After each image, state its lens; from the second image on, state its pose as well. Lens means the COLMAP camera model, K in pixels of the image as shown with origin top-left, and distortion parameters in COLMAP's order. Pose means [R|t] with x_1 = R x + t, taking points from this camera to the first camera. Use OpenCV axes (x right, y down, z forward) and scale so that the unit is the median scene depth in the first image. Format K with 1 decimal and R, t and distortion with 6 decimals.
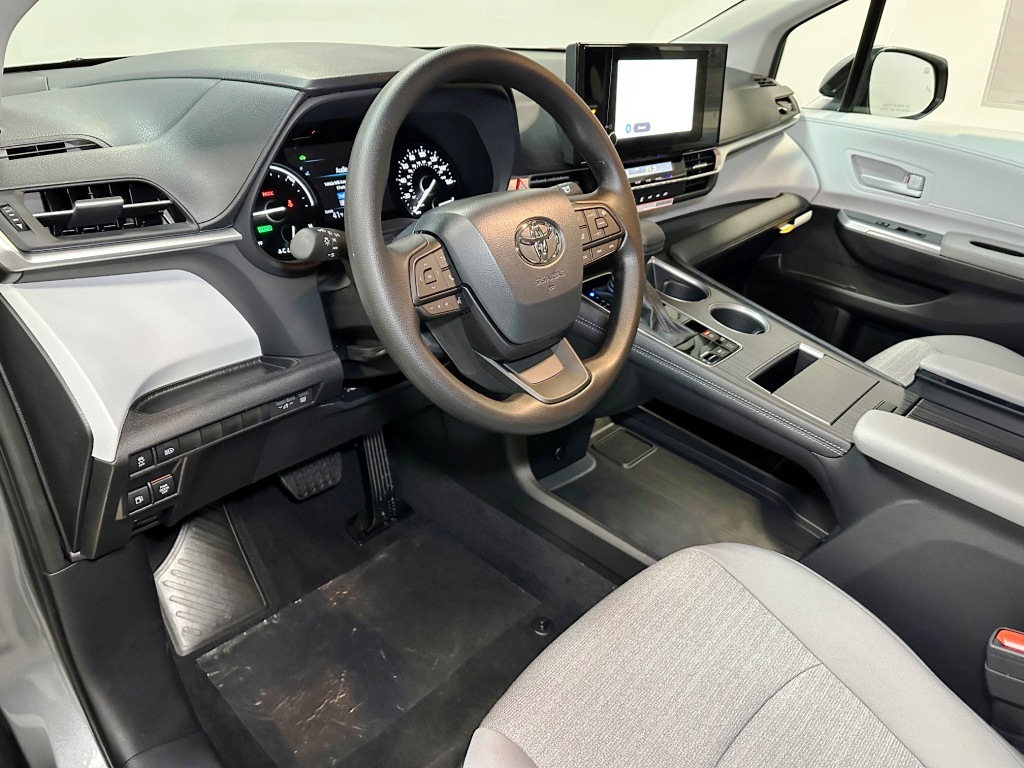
lens RADIAL K [[714.5, 0, 516.7], [0, 714.5, 382.9], [0, 0, 1]] dist [0.117040, -0.168665]
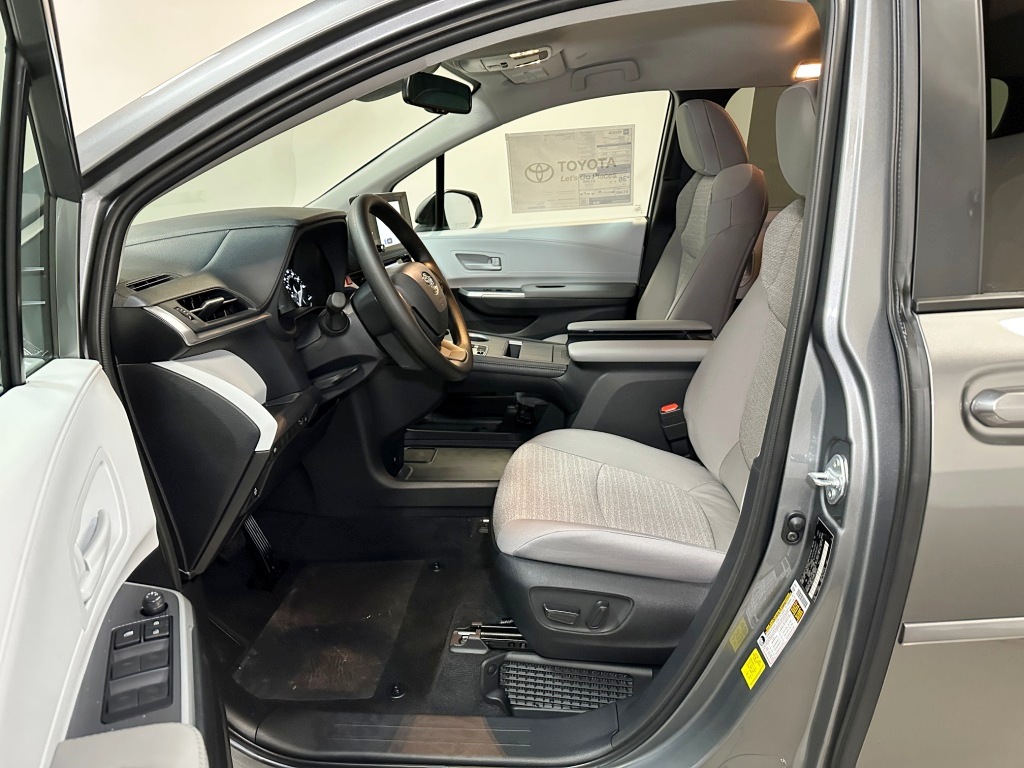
lens RADIAL K [[714.5, 0, 516.7], [0, 714.5, 382.9], [0, 0, 1]] dist [0.117040, -0.168665]
pose [[0.768661, -0.265396, 0.582001, -0.431693], [0.381892, 0.920318, -0.084701, 0.132924], [-0.513146, 0.287368, 0.808765, -0.262109]]
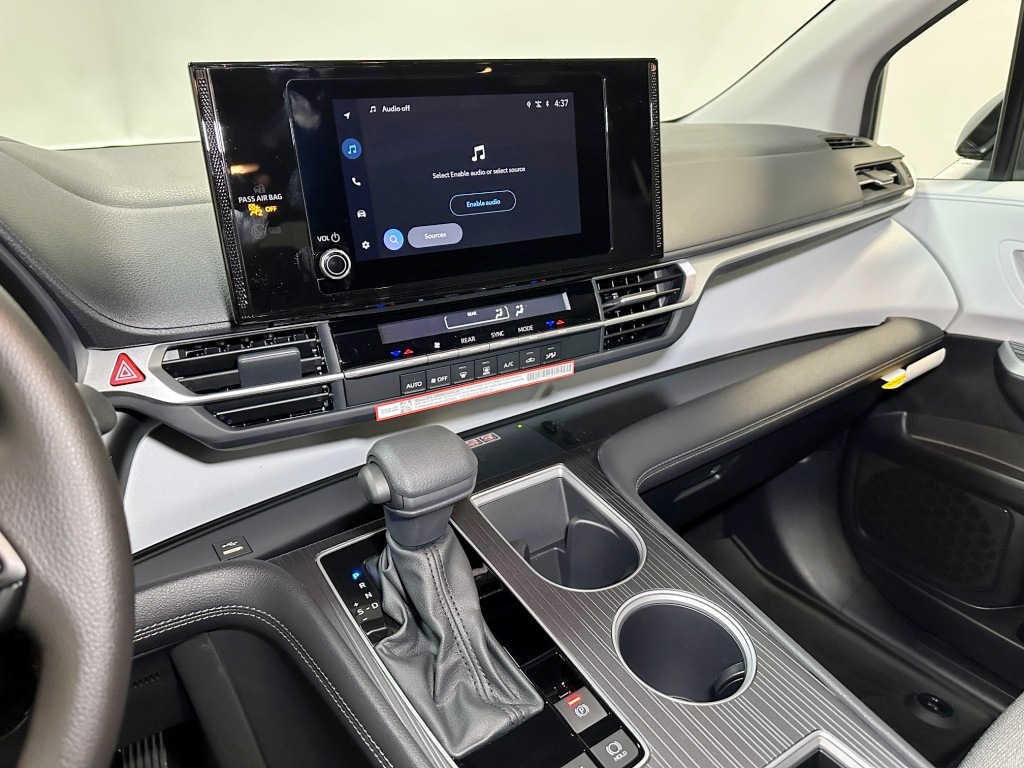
lens RADIAL K [[714.5, 0, 516.7], [0, 714.5, 382.9], [0, 0, 1]] dist [0.117040, -0.168665]
pose [[0.969744, -0.010417, -0.243903, 0.221989], [-0.022096, 0.991243, -0.130188, -0.128915], [0.243124, 0.131638, 0.961021, 0.376094]]
